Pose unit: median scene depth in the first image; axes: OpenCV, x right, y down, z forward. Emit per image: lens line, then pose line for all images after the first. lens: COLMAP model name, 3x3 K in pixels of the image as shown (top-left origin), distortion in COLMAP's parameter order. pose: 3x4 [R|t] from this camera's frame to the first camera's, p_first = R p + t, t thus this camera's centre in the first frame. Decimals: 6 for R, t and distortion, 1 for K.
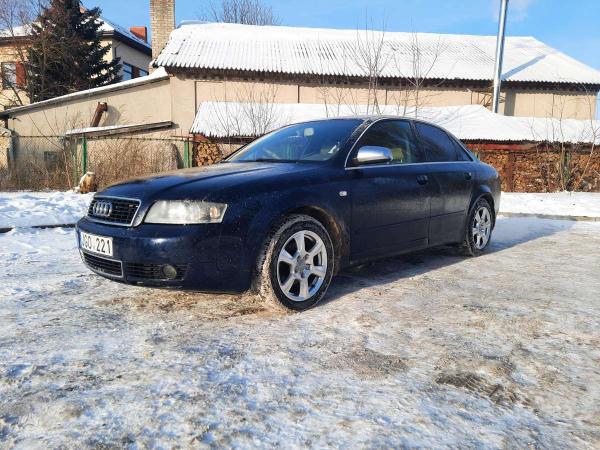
lens RADIAL K [[424.6, 0, 297.7], [0, 424.6, 224.2], [0, 0, 1]] dist [0.084403, -0.095809]
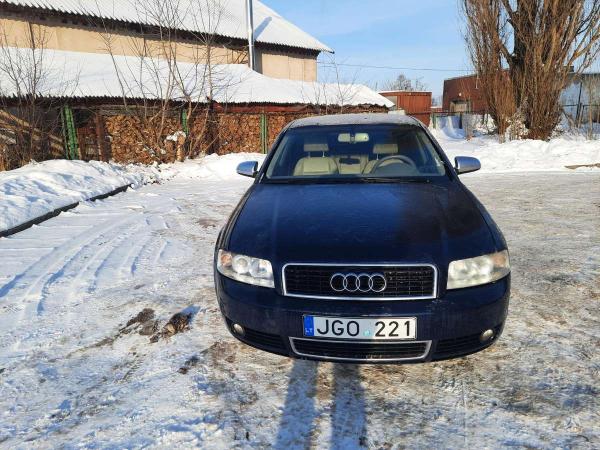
lens RADIAL K [[424.6, 0, 297.7], [0, 424.6, 224.2], [0, 0, 1]] dist [0.084403, -0.095809]
pose [[0.770689, -0.178984, 0.611558, -0.219131], [0.100348, 0.981856, 0.160899, -0.060912], [-0.629260, -0.062634, 0.774667, 0.104412]]
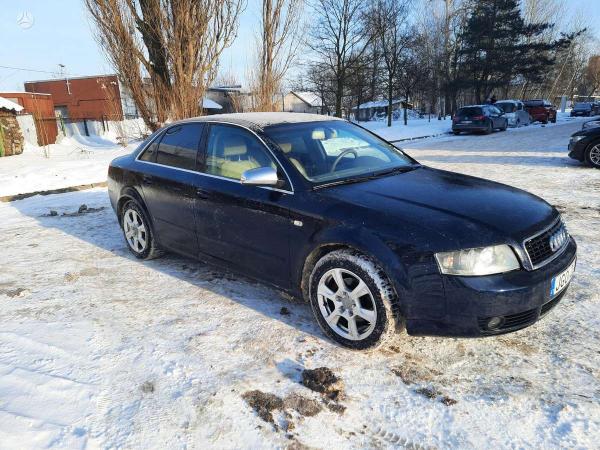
lens RADIAL K [[427.8, 0, 300.0], [0, 427.8, 225.0], [0, 0, 1]] dist [0.083848, -0.099826]
pose [[-0.032977, -0.258819, 0.965363, -0.296162], [0.146419, 0.954216, 0.260832, -0.087409], [-0.988673, 0.149949, 0.006429, 0.336608]]
